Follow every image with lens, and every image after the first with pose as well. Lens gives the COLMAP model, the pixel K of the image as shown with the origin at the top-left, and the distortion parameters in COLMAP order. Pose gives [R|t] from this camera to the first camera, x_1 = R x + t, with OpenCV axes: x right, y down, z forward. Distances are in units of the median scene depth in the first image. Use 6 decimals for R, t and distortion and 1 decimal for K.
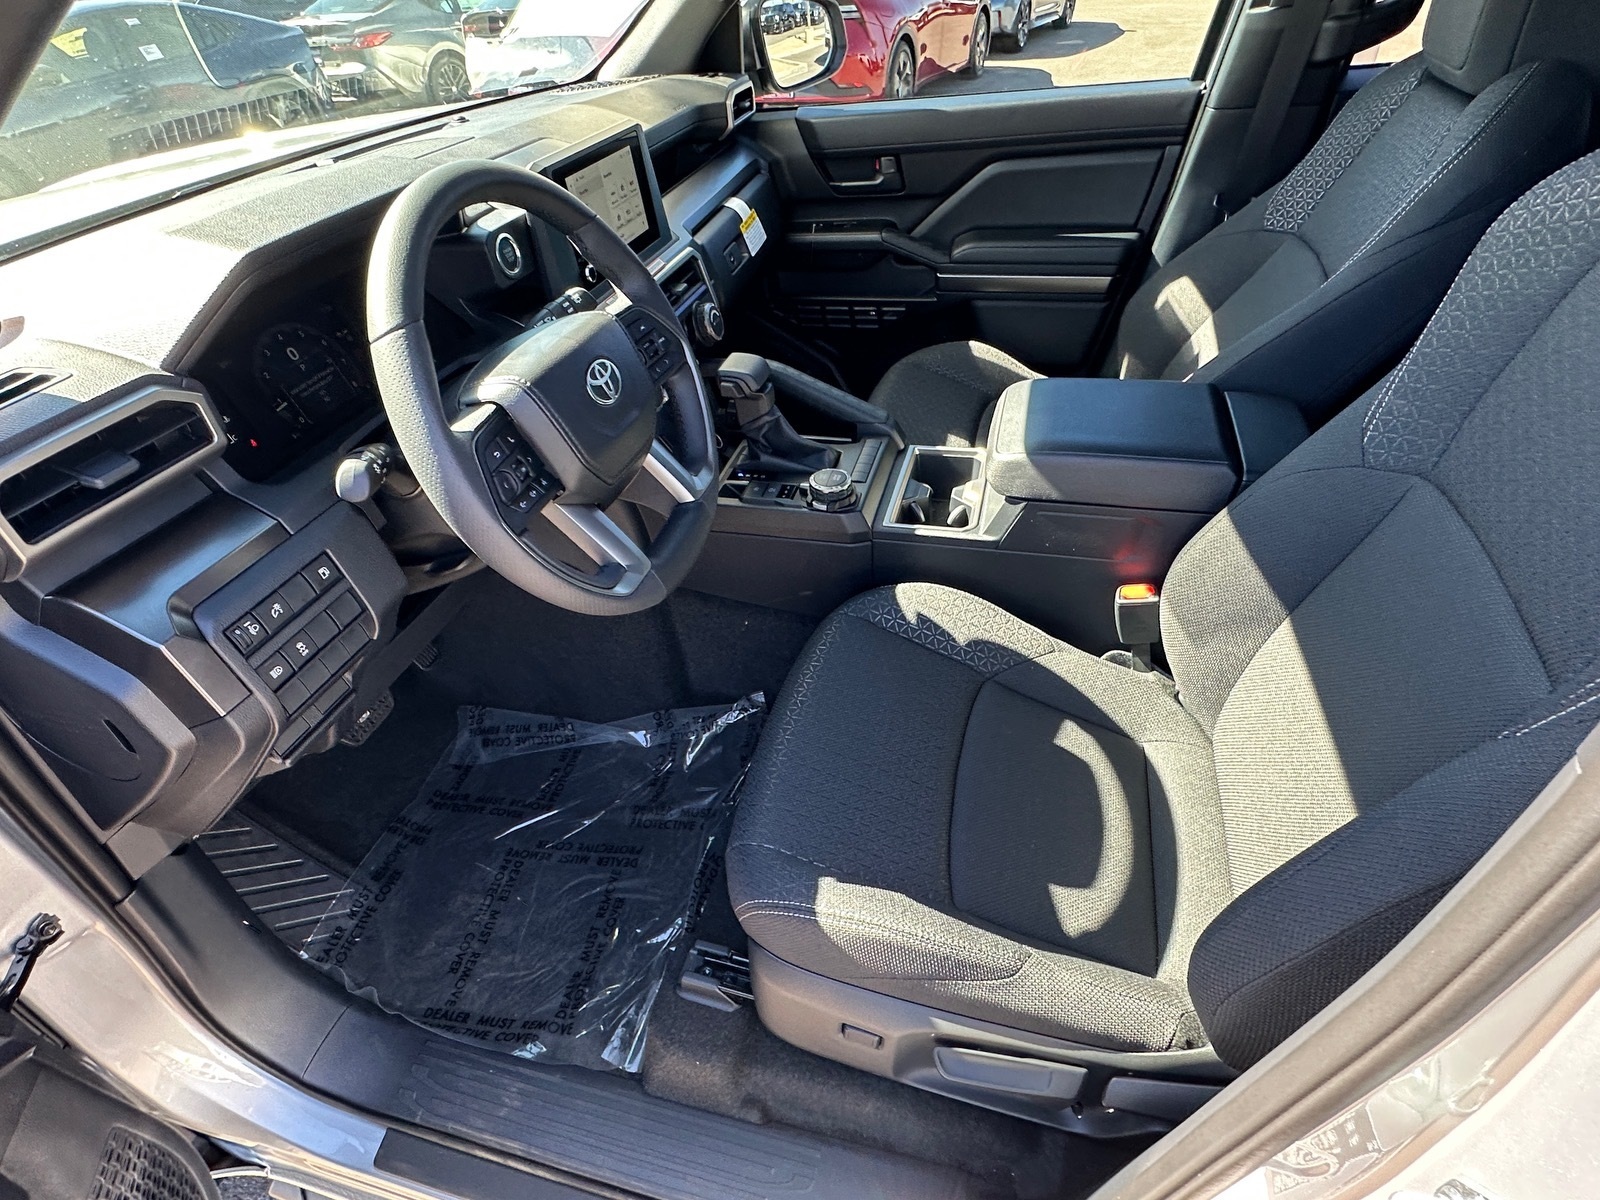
lens RADIAL K [[833.9, 0, 790.3], [0, 833.9, 615.5], [0, 0, 1]] dist [-0.000621, 0.000614]
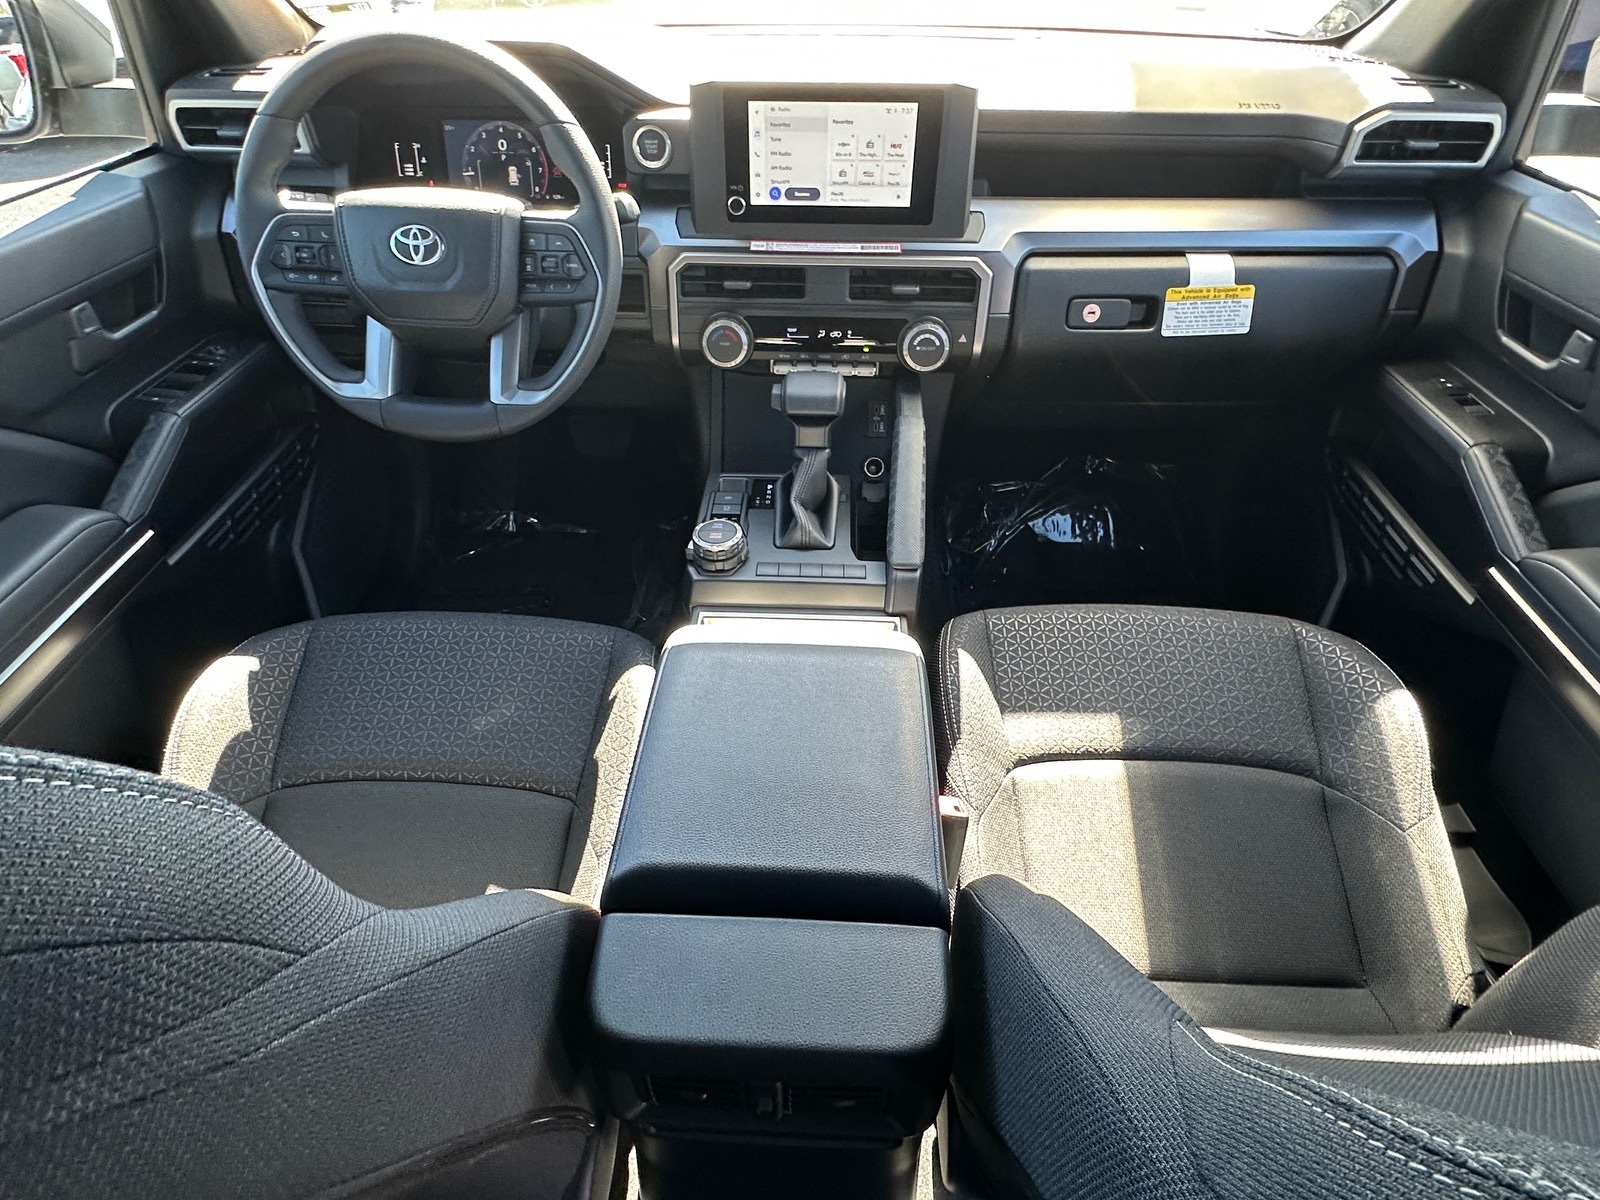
lens RADIAL K [[824.3, 0, 775.0], [0, 824.3, 594.1], [0, 0, 1]] dist [-0.003888, 0.000867]
pose [[0.213103, 0.700368, -0.681228, 0.798546], [-0.628234, 0.632218, 0.453457, -0.646101], [0.748271, 0.331337, 0.574722, 0.709045]]
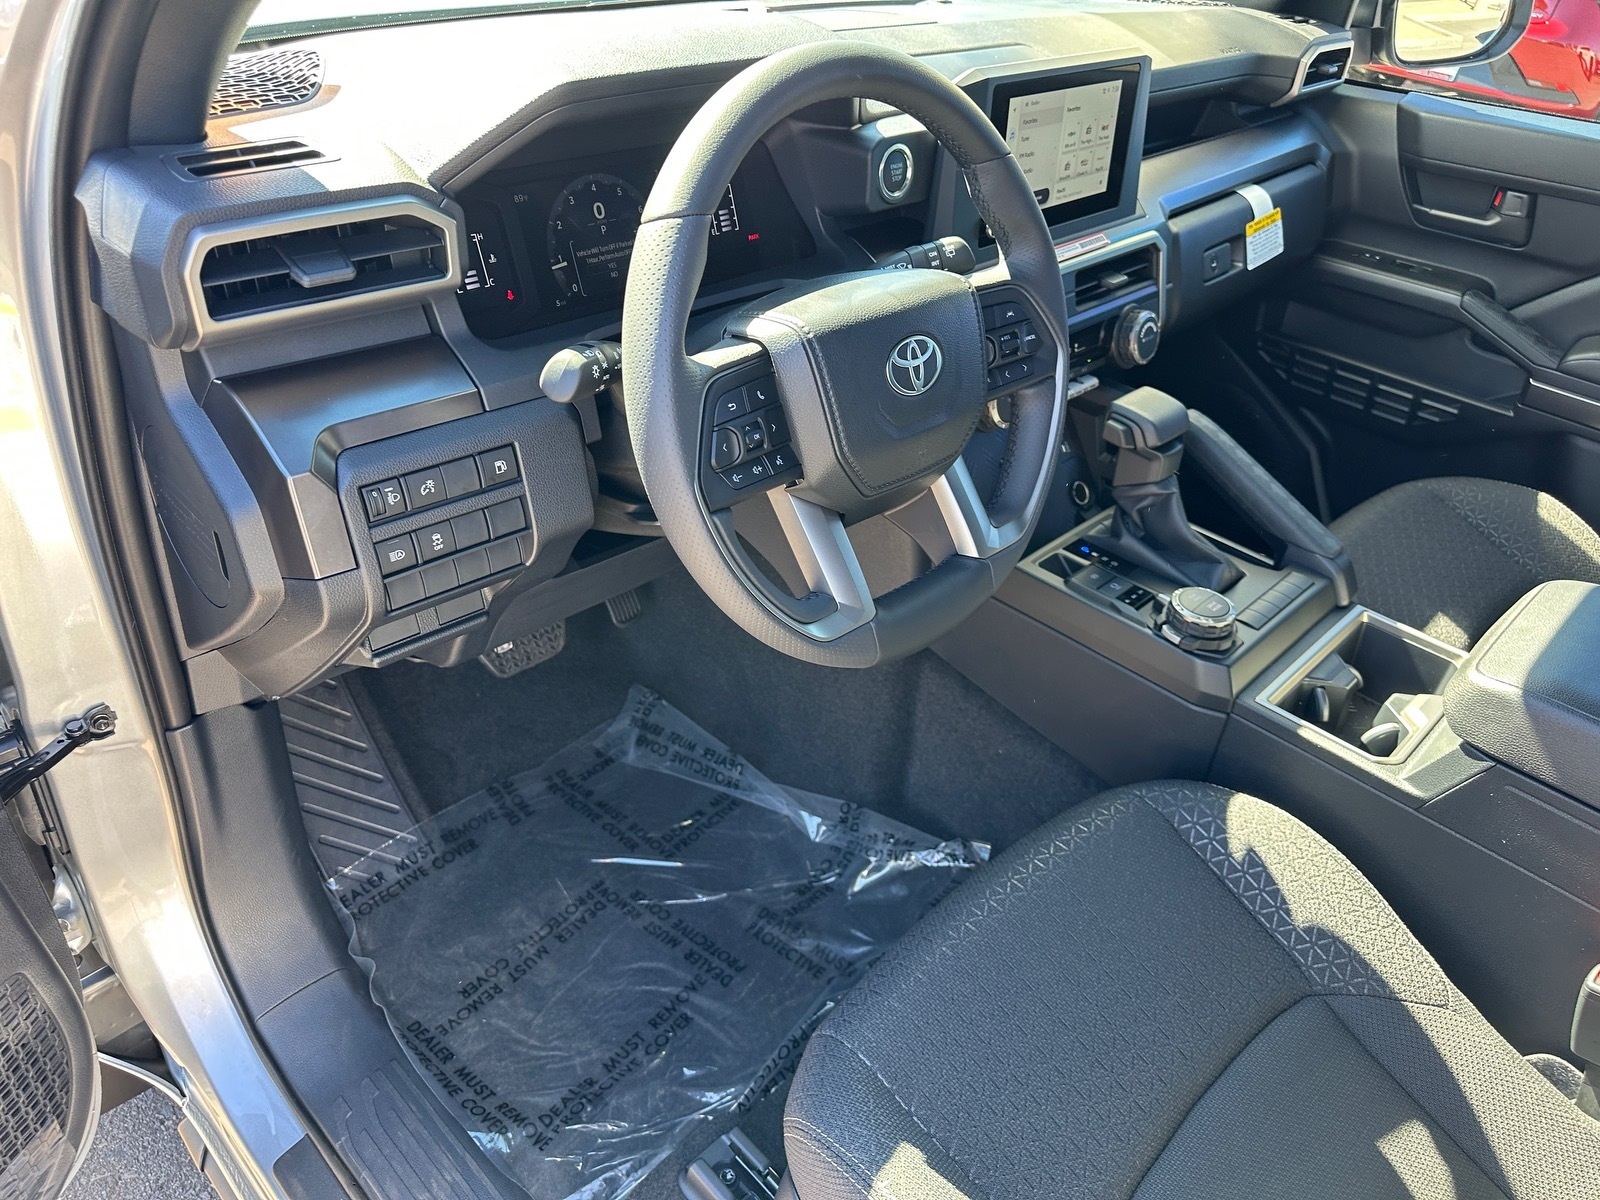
lens RADIAL K [[1125.4, 0, 802.3], [0, 1125.4, 596.8], [0, 0, 1]] dist [0.118485, -0.205620]
pose [[0.863237, 0.388144, -0.322749, 0.076122], [-0.411535, 0.911382, -0.004661, -0.038702], [0.292338, 0.136846, 0.946473, 0.040477]]
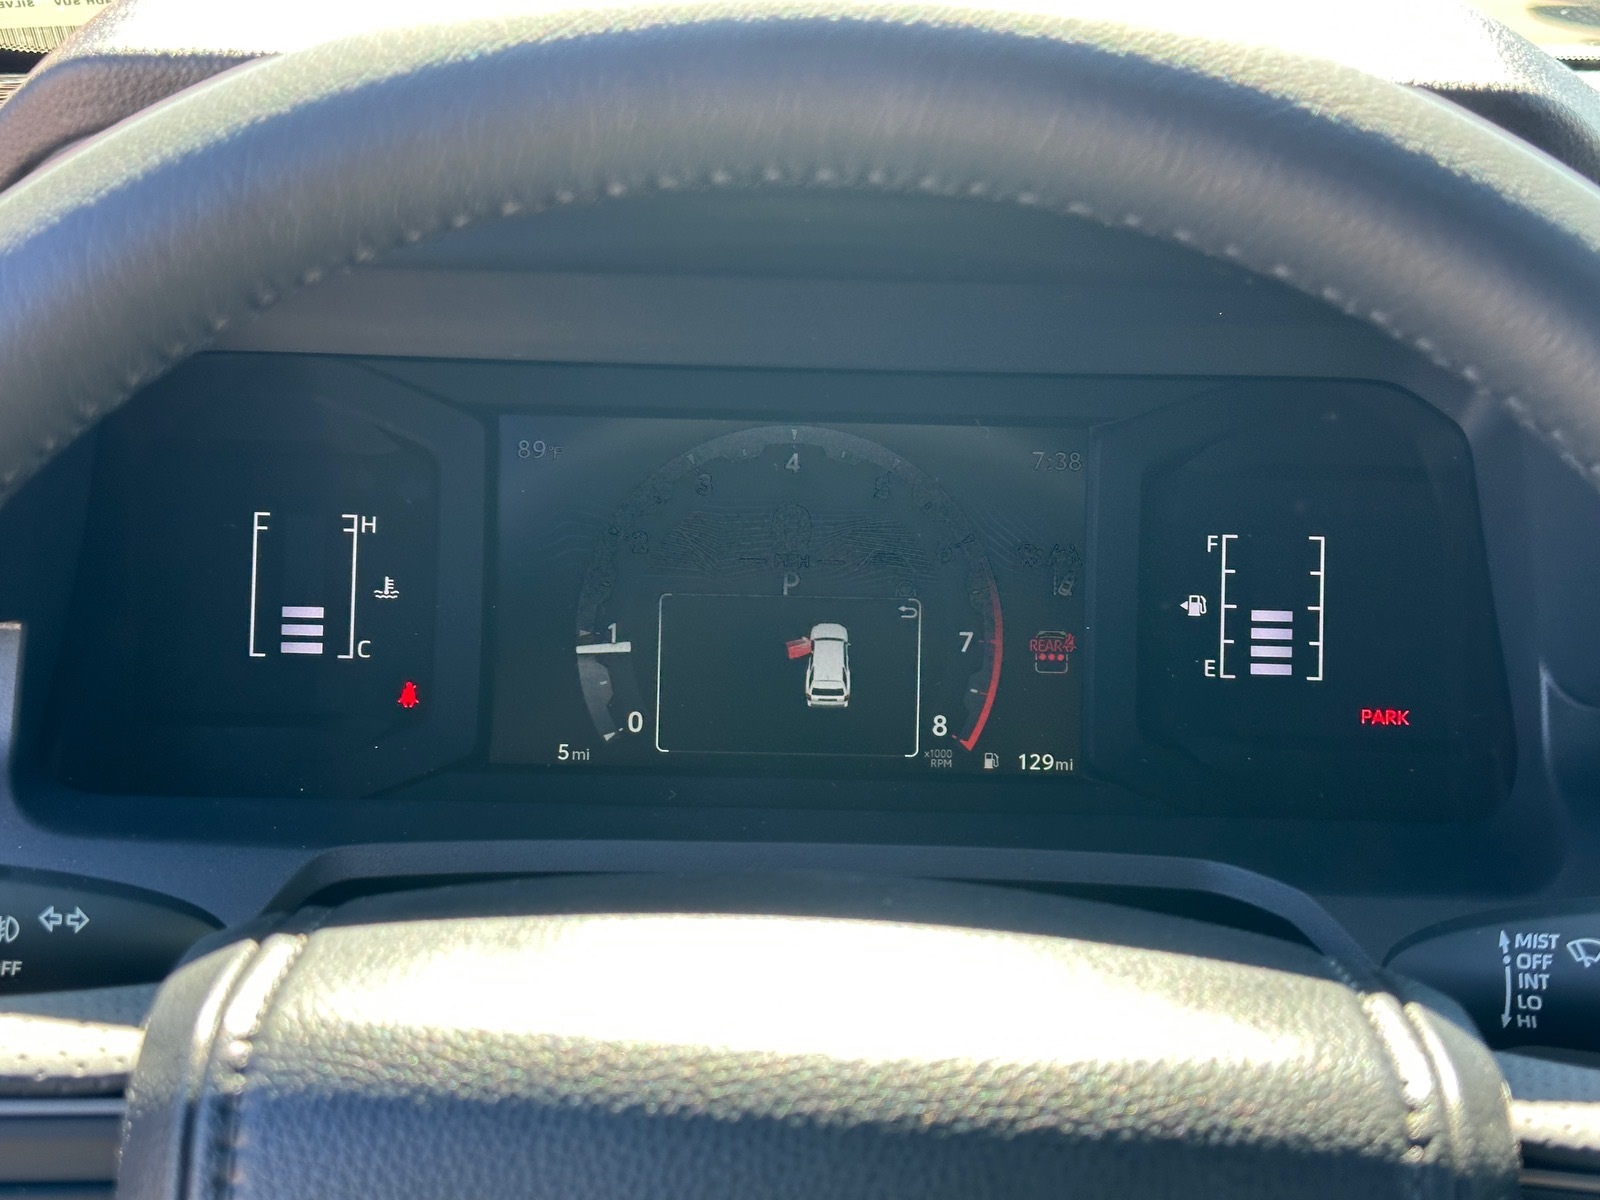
lens RADIAL K [[2273.2, 0, 800.0], [0, 2273.2, 600.0], [0, 0, 1]] dist [0.088245, 0.015267]
pose [[0.254326, 0.385469, -0.886979, 0.065626], [-0.644293, 0.751508, 0.141856, -0.355661], [0.721253, 0.535397, 0.439483, 0.603934]]
